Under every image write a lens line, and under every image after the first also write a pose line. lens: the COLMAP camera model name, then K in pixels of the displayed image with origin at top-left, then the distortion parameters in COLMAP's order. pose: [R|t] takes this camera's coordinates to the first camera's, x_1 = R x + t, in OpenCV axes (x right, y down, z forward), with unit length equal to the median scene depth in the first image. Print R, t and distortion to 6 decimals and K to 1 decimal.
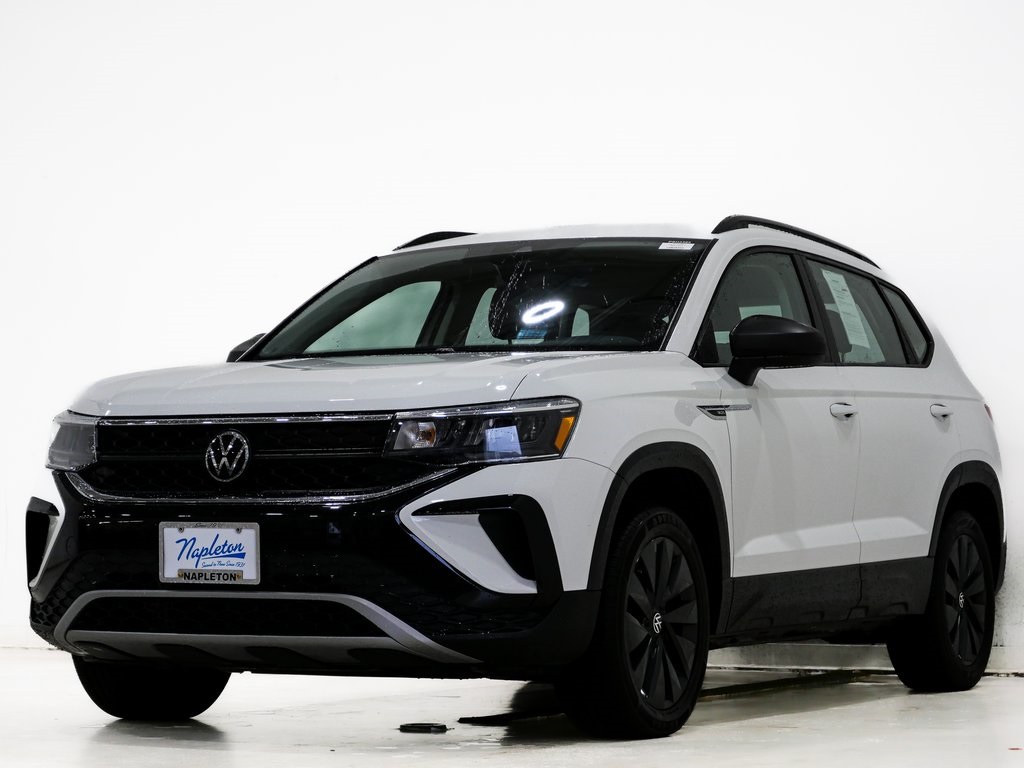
lens RADIAL K [[2759.8, 0, 512.0], [0, 2759.8, 384.0], [0, 0, 1]] dist [-0.074793, -0.100119]
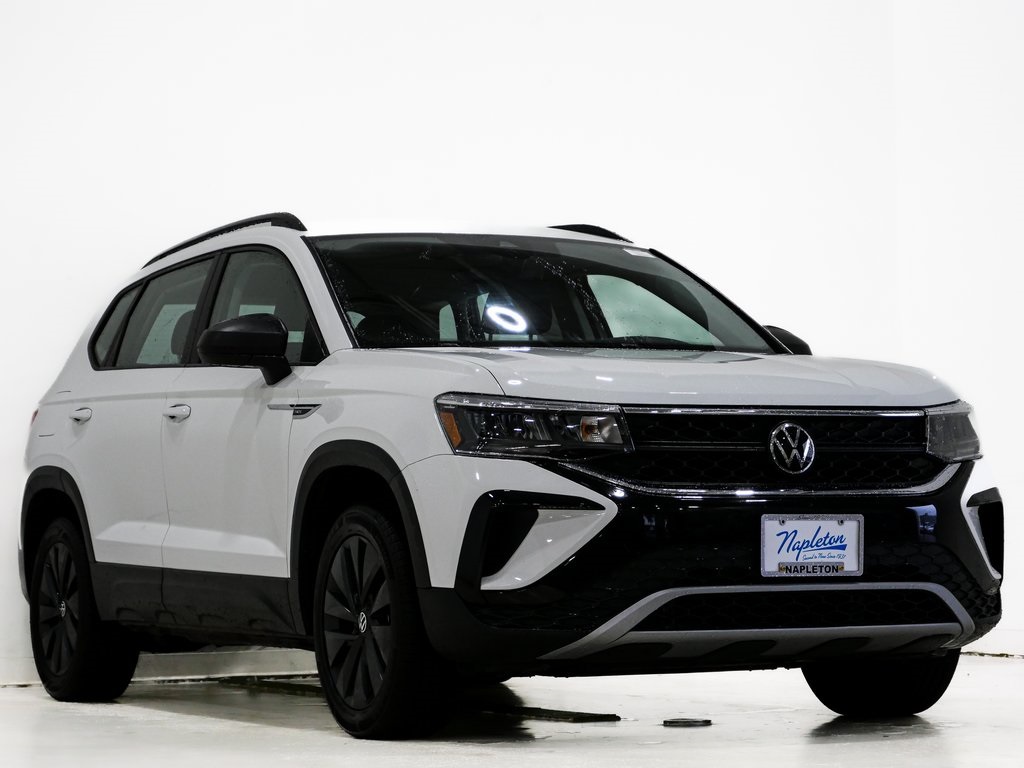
lens RADIAL K [[2946.2, 0, 512.0], [0, 2946.2, 384.0], [0, 0, 1]] dist [0.089551, 0.047103]
pose [[0.593985, 0.033992, 0.803757, -0.975817], [-0.029077, 0.999361, -0.020776, 0.027038], [-0.803950, -0.011030, 0.594594, 0.433561]]
